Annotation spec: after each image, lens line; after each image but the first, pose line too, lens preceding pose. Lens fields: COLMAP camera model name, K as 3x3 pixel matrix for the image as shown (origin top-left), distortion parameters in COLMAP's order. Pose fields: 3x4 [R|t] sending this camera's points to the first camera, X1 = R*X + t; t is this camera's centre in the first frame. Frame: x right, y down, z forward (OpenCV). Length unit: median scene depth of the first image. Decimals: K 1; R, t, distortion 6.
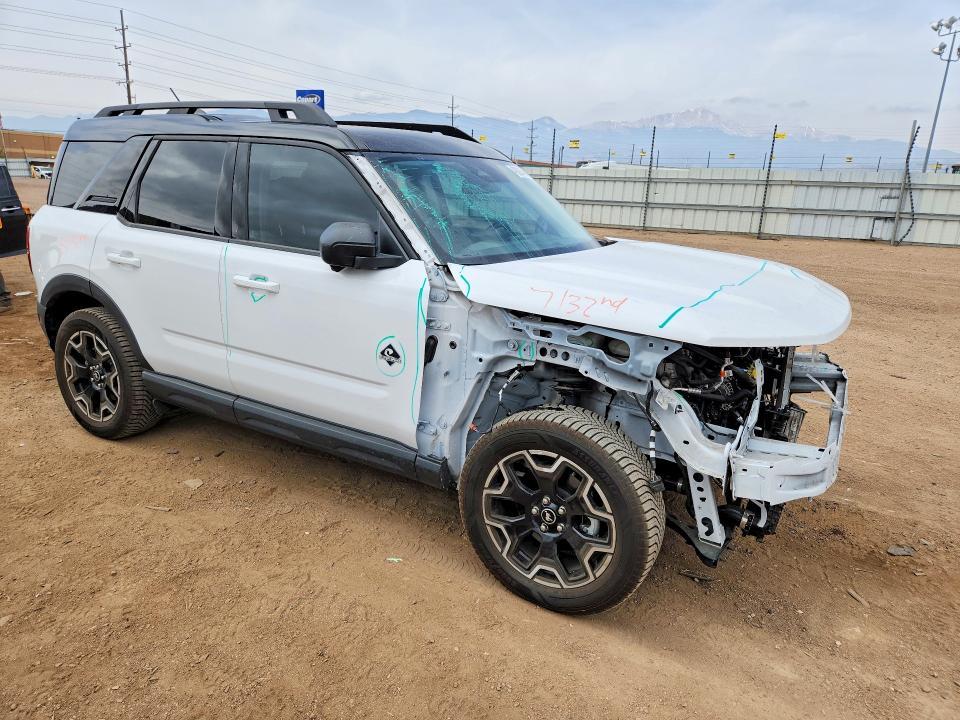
lens RADIAL K [[706.1, 0, 473.9], [0, 706.1, 356.3], [0, 0, 1]] dist [0.044691, -0.001648]
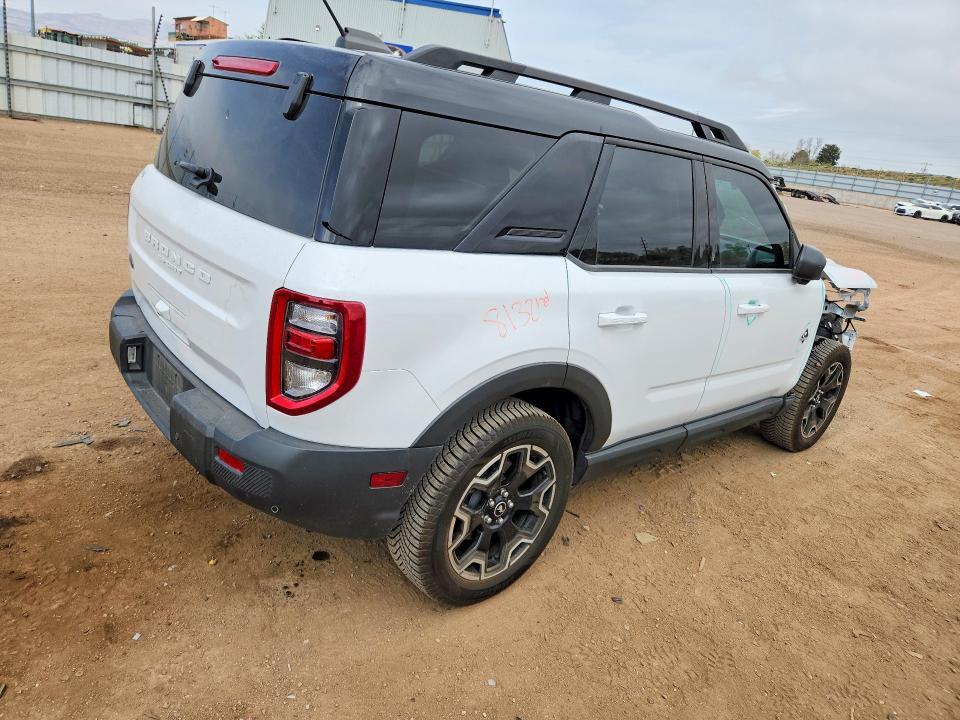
lens RADIAL K [[713.2, 0, 480.0], [0, 713.2, 360.0], [0, 0, 1]] dist [0.091925, -0.091537]
pose [[0.222677, -0.294032, 0.929495, -0.379393], [0.084999, 0.955658, 0.281945, -0.097976], [-0.971180, 0.016223, 0.237795, 0.303318]]
